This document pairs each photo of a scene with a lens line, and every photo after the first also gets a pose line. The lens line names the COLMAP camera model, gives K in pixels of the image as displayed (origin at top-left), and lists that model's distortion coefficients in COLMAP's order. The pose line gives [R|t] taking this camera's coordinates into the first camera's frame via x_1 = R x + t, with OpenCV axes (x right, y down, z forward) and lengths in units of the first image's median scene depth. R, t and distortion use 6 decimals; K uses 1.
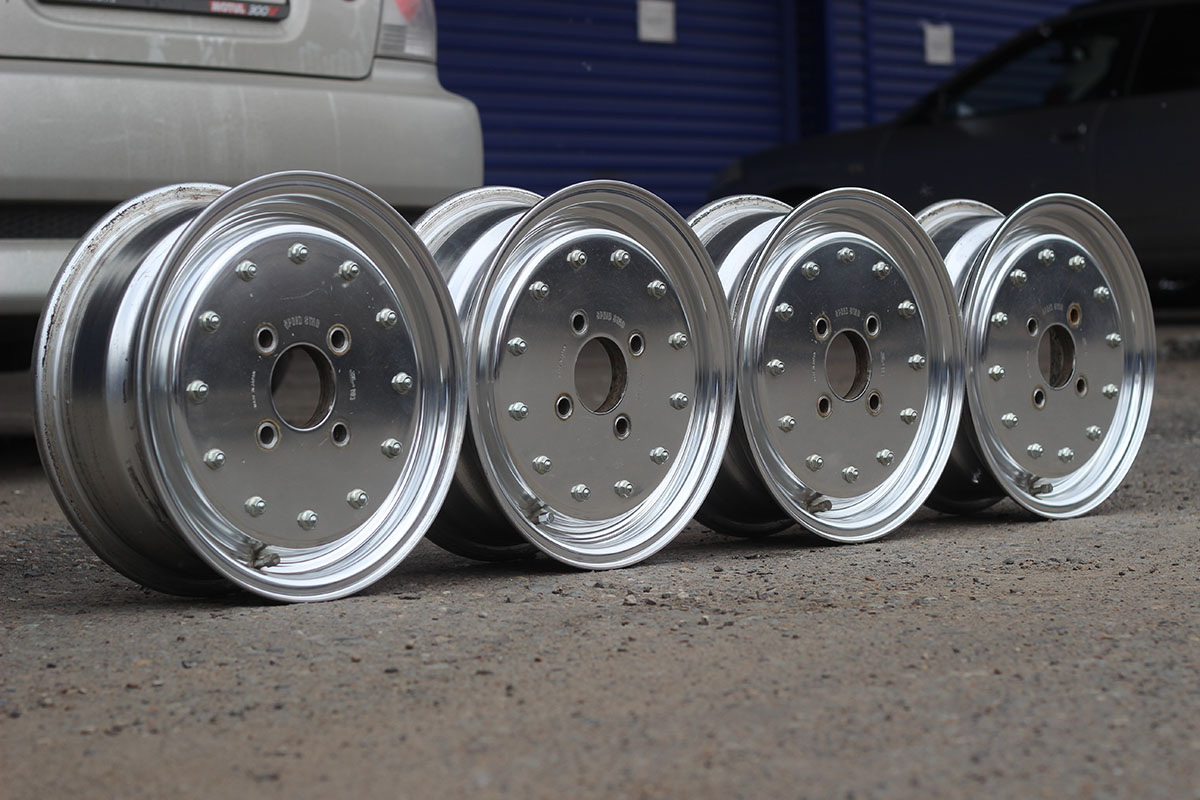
lens RADIAL K [[2806.1, 0, 599.7], [0, 2806.1, 400.2], [0, 0, 1]] dist [-0.094620, 0.000000]
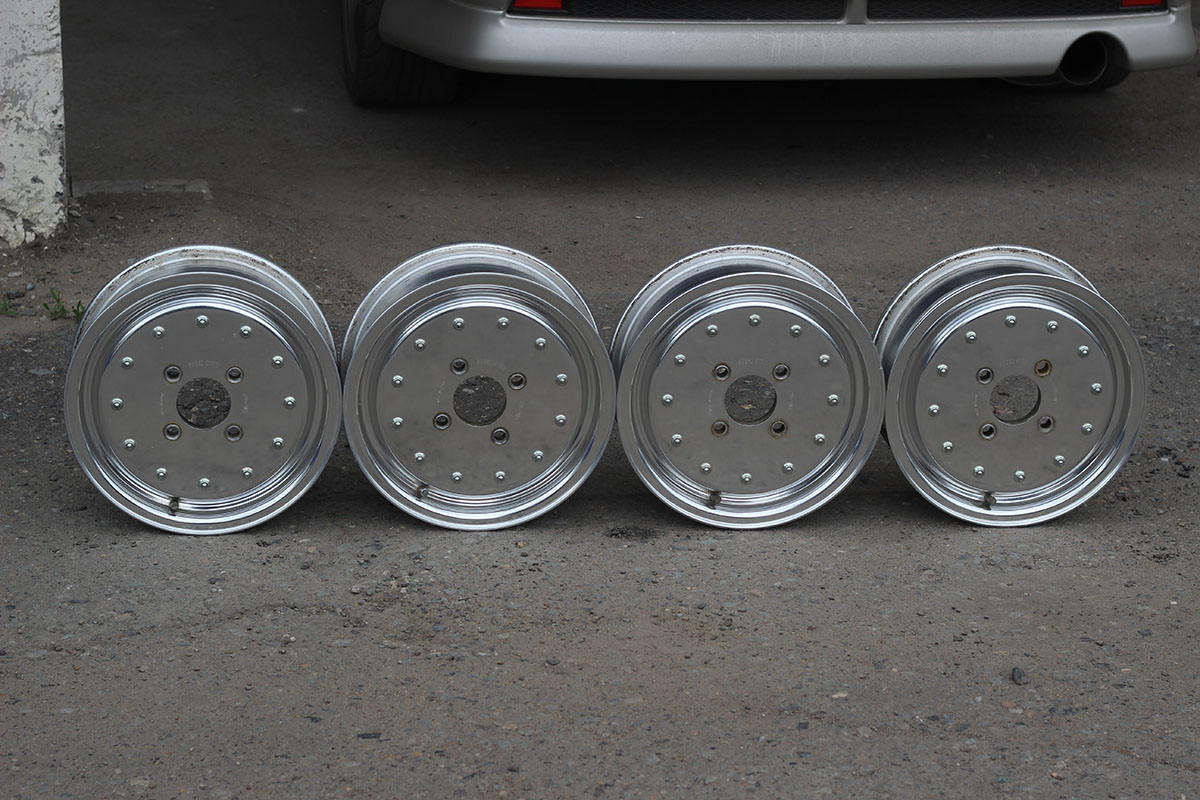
lens RADIAL K [[2806.1, 0, 592.5], [0, 2806.1, 394.6], [0, 0, 1]] dist [-0.094620, 0.000000]
pose [[0.768228, 0.251799, -0.588577, 0.725191], [-0.066718, 0.945883, 0.317577, -0.385211], [0.636690, -0.204703, 0.743453, -0.015676]]
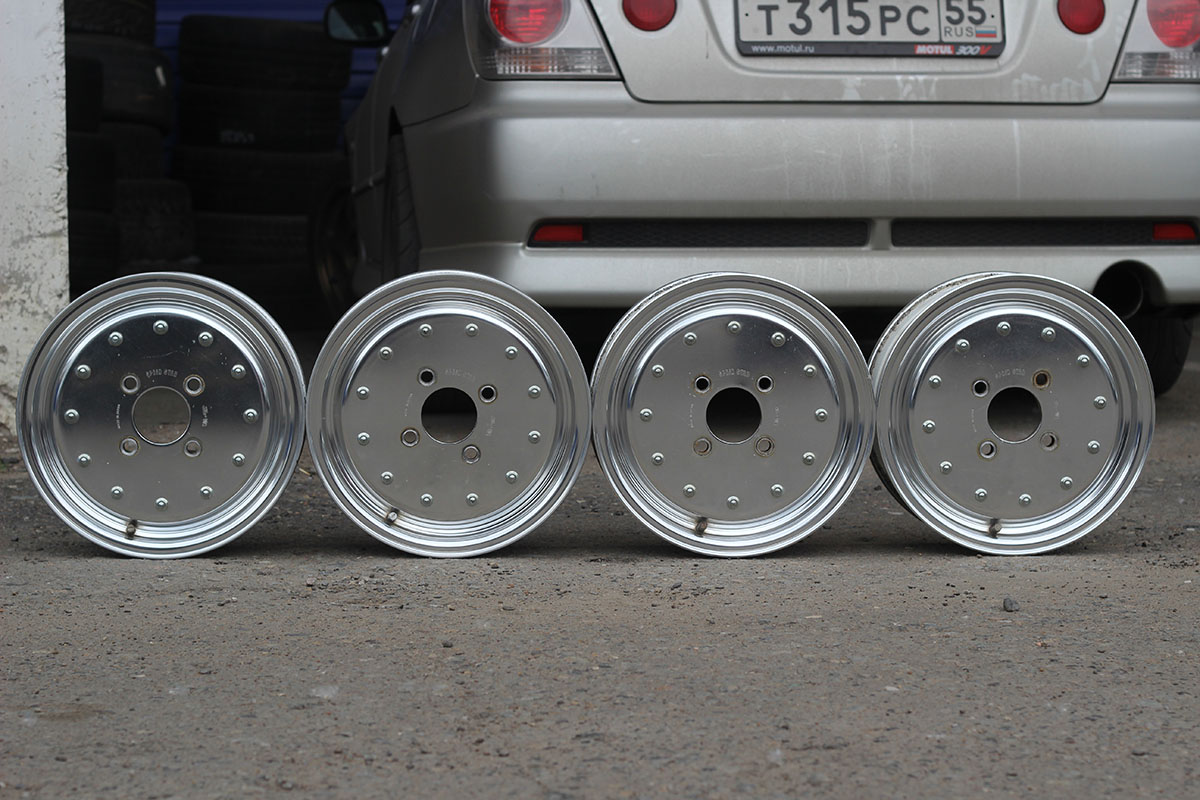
lens RADIAL K [[2806.1, 0, 607.3], [0, 2806.1, 397.8], [0, 0, 1]] dist [-0.094620, 0.000000]
pose [[0.742054, 0.068615, -0.666819, 0.795478], [-0.037138, 0.997428, 0.061306, -0.085576], [0.669310, -0.020728, 0.742694, 0.033288]]
